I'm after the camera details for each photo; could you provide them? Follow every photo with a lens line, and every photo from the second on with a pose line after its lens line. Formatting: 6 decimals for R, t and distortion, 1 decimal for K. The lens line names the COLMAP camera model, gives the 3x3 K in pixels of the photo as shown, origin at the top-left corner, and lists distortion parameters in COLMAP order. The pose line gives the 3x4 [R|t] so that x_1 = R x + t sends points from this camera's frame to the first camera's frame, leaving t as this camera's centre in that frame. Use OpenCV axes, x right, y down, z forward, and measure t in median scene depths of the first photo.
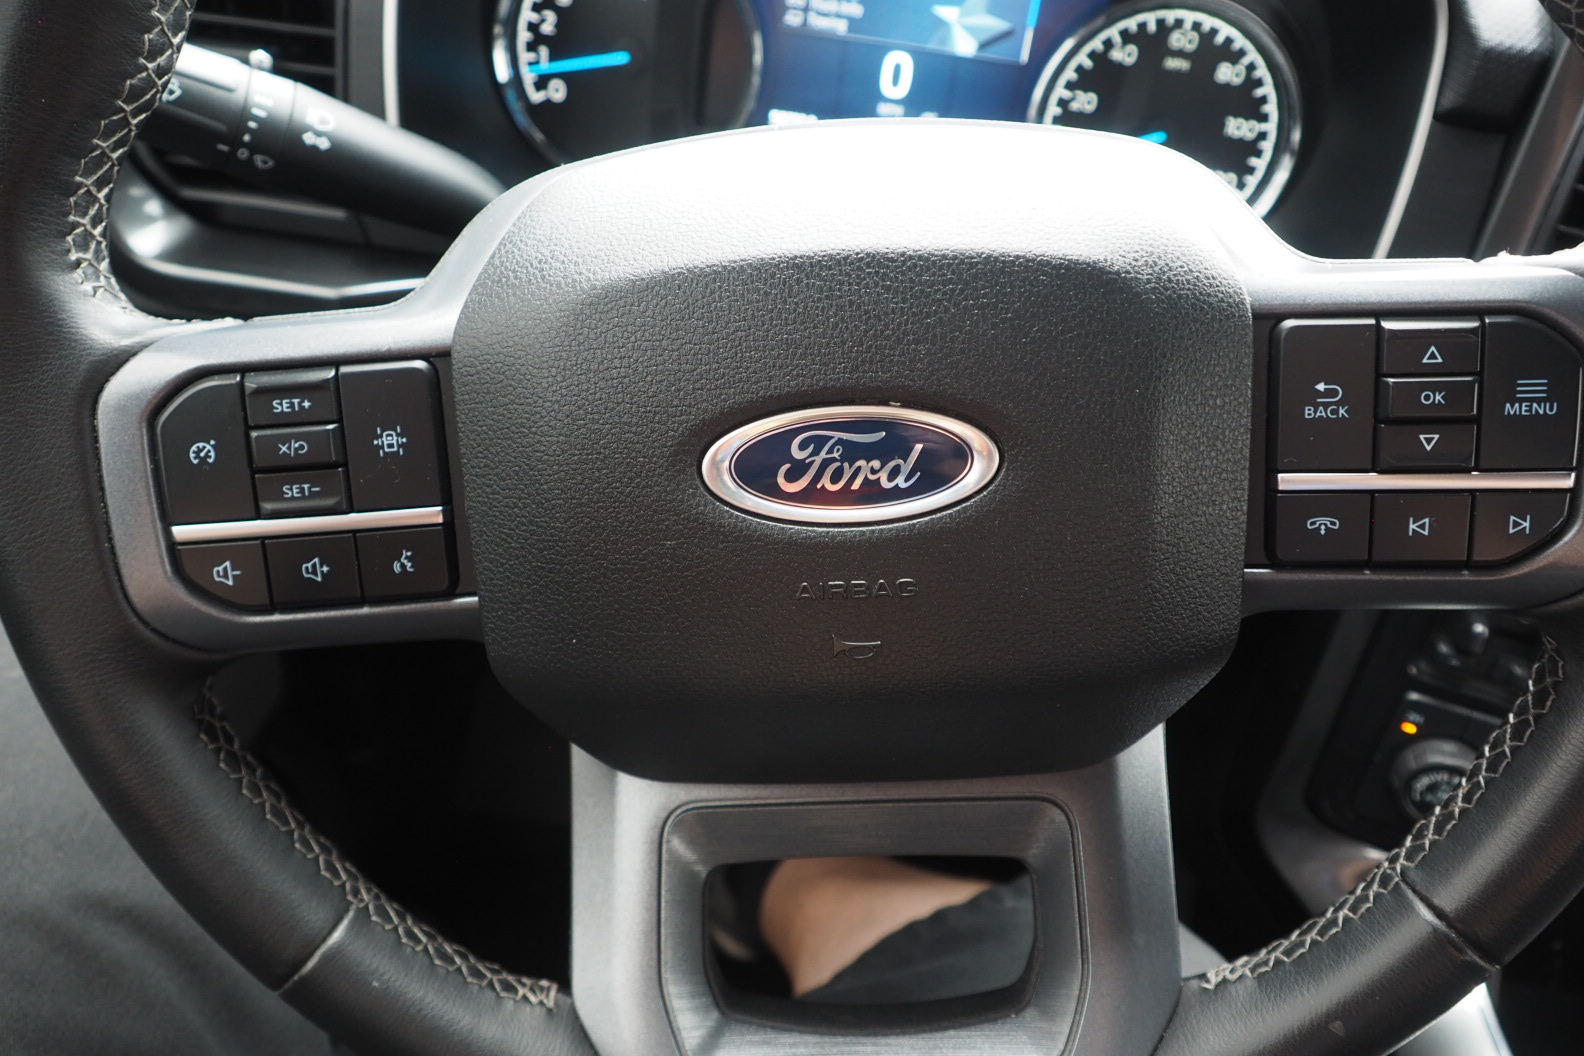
lens RADIAL K [[1189.3, 0, 790.9], [0, 1189.3, 530.1], [0, 0, 1]] dist [-0.033954, 0.003998]
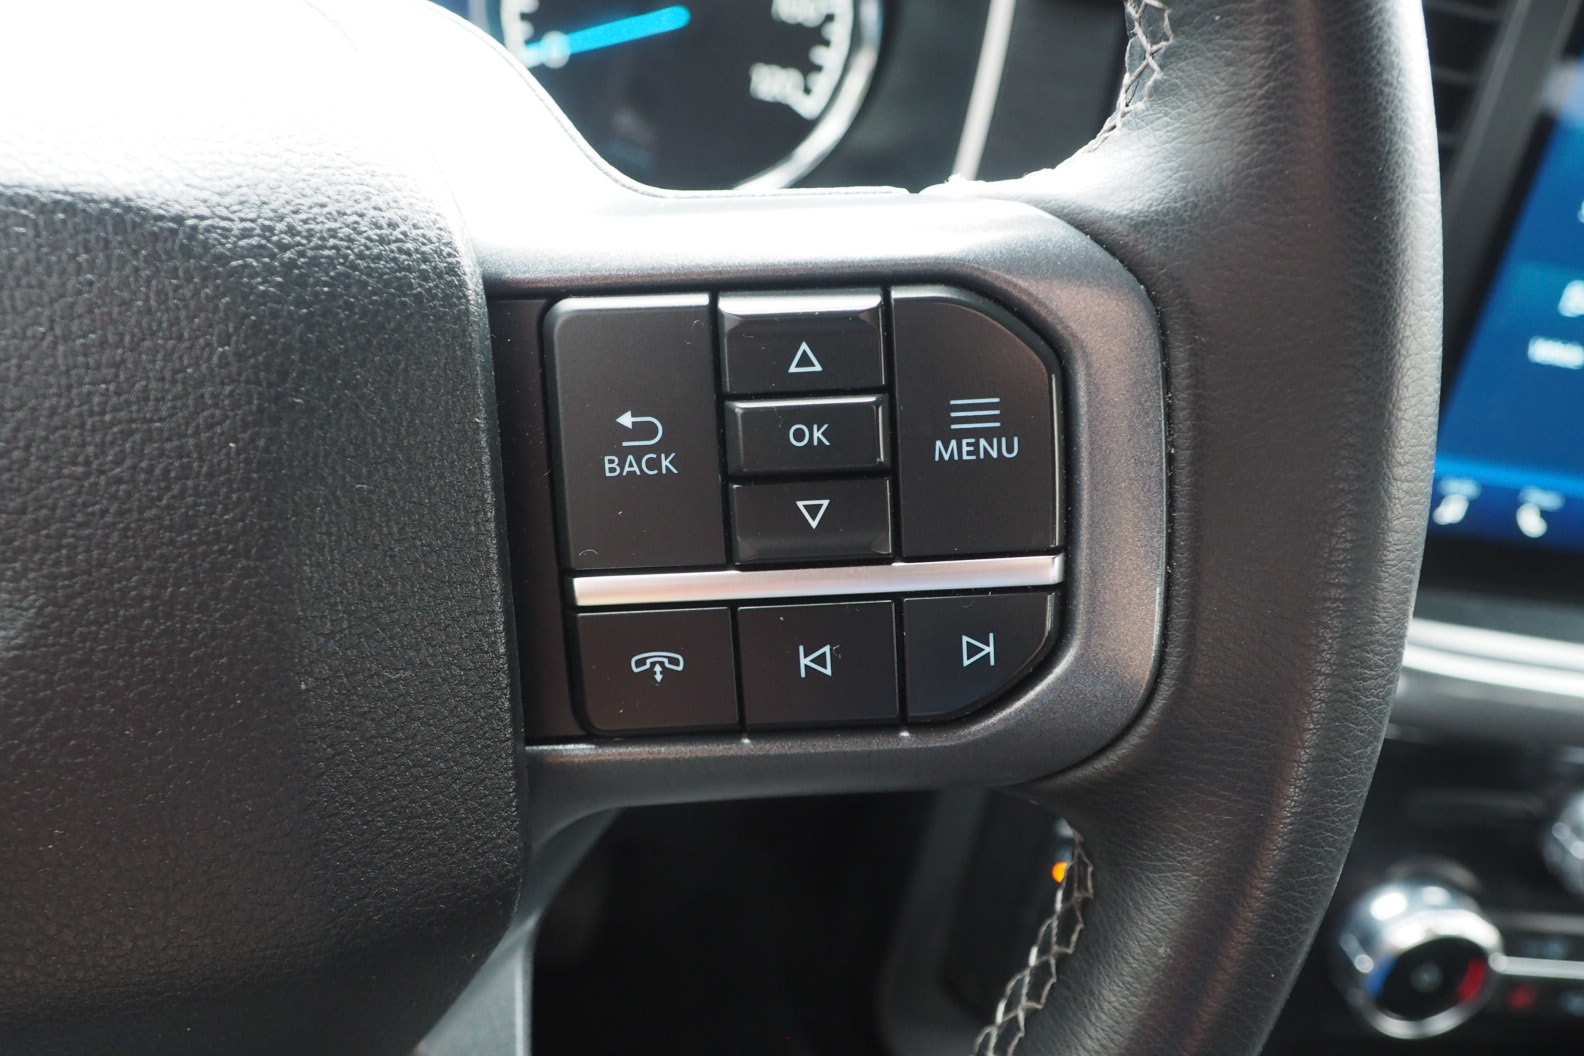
lens RADIAL K [[1501.0, 0, 799.9], [0, 1501.0, 532.1], [0, 0, 1]] dist [-0.009098, 0.000000]
pose [[0.979750, -0.046246, 0.194811, 0.392048], [0.048224, 0.998822, -0.005423, -0.061662], [-0.194331, 0.014708, 0.980826, 0.297914]]
